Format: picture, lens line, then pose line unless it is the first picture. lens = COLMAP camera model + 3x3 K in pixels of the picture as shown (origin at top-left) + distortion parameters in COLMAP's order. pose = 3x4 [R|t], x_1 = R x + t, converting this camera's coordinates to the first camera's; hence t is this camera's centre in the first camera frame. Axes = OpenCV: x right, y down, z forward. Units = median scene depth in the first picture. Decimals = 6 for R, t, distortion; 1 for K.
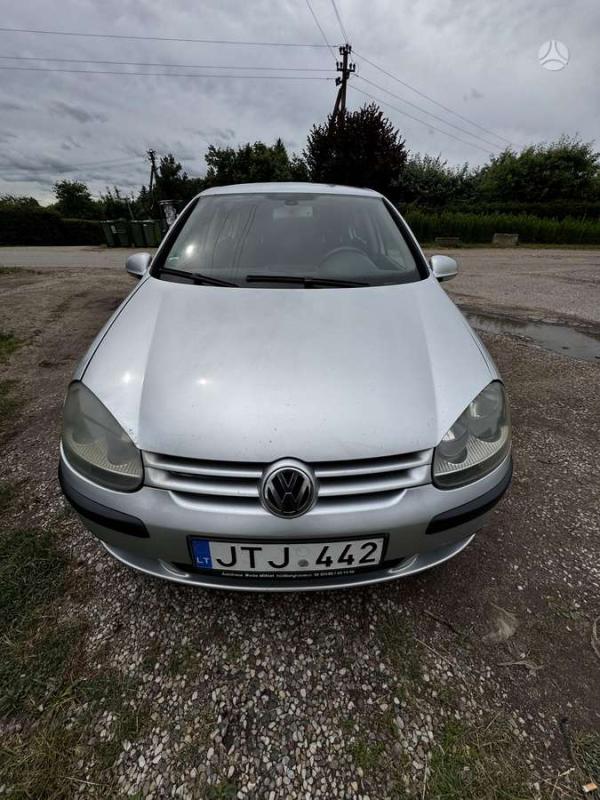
lens RADIAL K [[327.0, 0, 303.9], [0, 327.0, 402.5], [0, 0, 1]] dist [-0.010874, 0.001459]
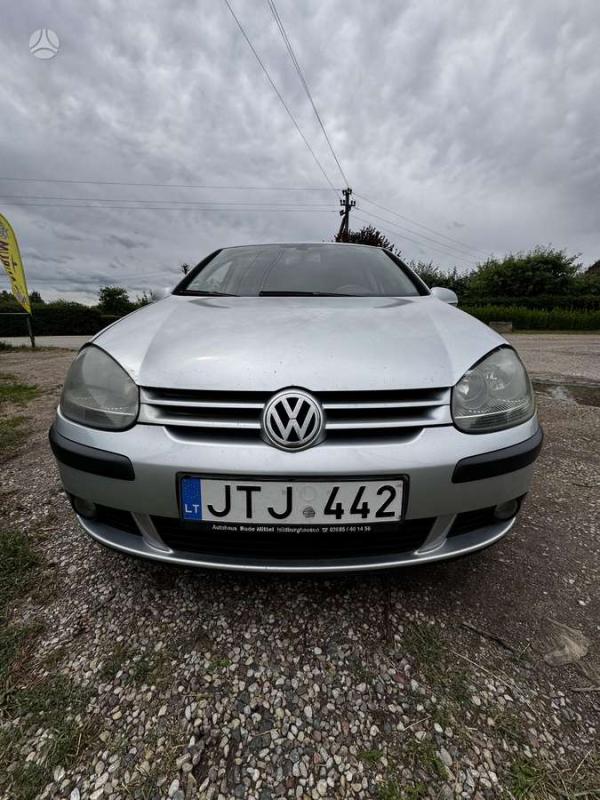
lens RADIAL K [[327.0, 0, 302.8], [0, 327.0, 398.6], [0, 0, 1]] dist [-0.010874, 0.001459]
pose [[0.999444, 0.000605, -0.033337, 0.008687], [-0.009684, 0.962006, -0.272856, 0.389593], [0.031905, 0.273027, 0.961477, 0.095663]]
